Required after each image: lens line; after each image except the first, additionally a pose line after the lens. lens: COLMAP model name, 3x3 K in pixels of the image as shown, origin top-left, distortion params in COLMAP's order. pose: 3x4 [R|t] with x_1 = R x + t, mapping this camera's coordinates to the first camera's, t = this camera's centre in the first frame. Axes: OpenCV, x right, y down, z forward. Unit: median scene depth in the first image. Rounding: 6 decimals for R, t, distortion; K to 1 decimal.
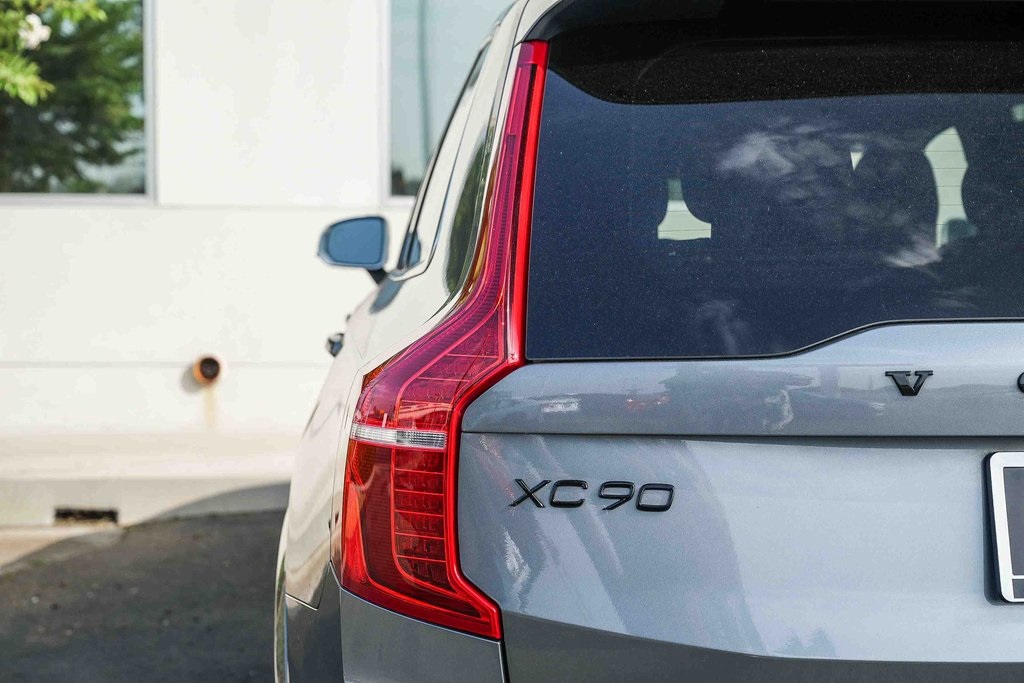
lens RADIAL K [[1513.1, 0, 512.0], [0, 1513.1, 341.5], [0, 0, 1]] dist [-0.013331, 0.000205]
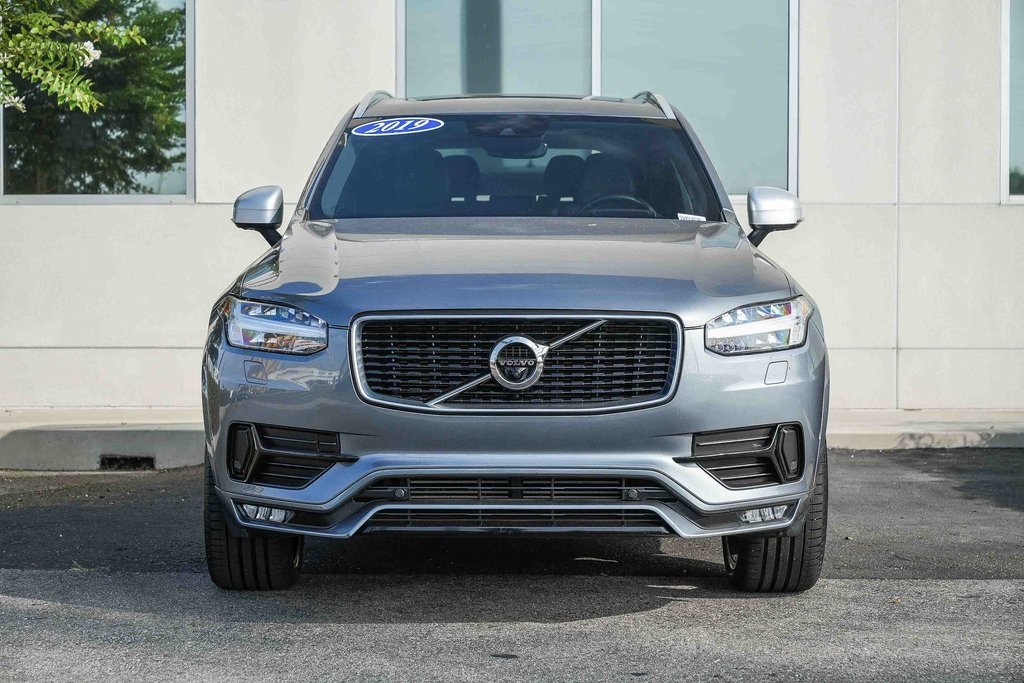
lens RADIAL K [[2061.3, 0, 512.0], [0, 2061.3, 341.5], [0, 0, 1]] dist [-0.029212, -0.159350]
pose [[0.995285, -0.002580, -0.096956, 0.169935], [-0.001264, 0.999216, -0.039567, 0.084768], [0.096982, 0.039503, 0.994502, -0.563875]]
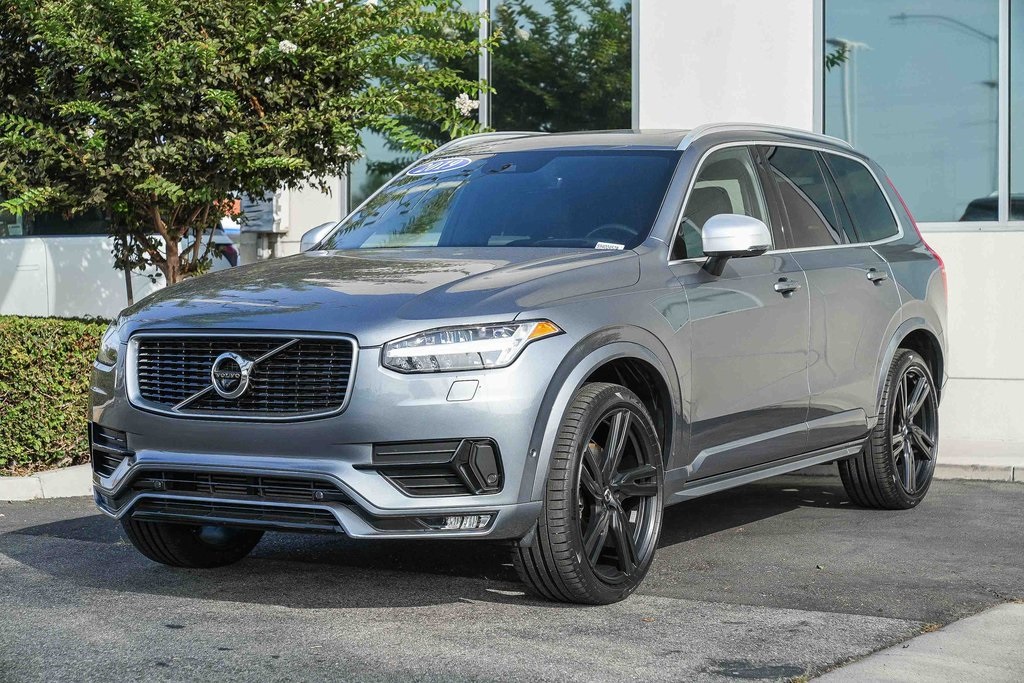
lens RADIAL K [[2061.3, 0, 512.0], [0, 2061.3, 341.5], [0, 0, 1]] dist [-0.029212, -0.159350]
pose [[0.802154, 0.006985, -0.597077, 0.772056], [-0.041337, 0.998182, -0.043858, 0.081206], [0.595685, 0.059862, 0.800984, -0.422180]]
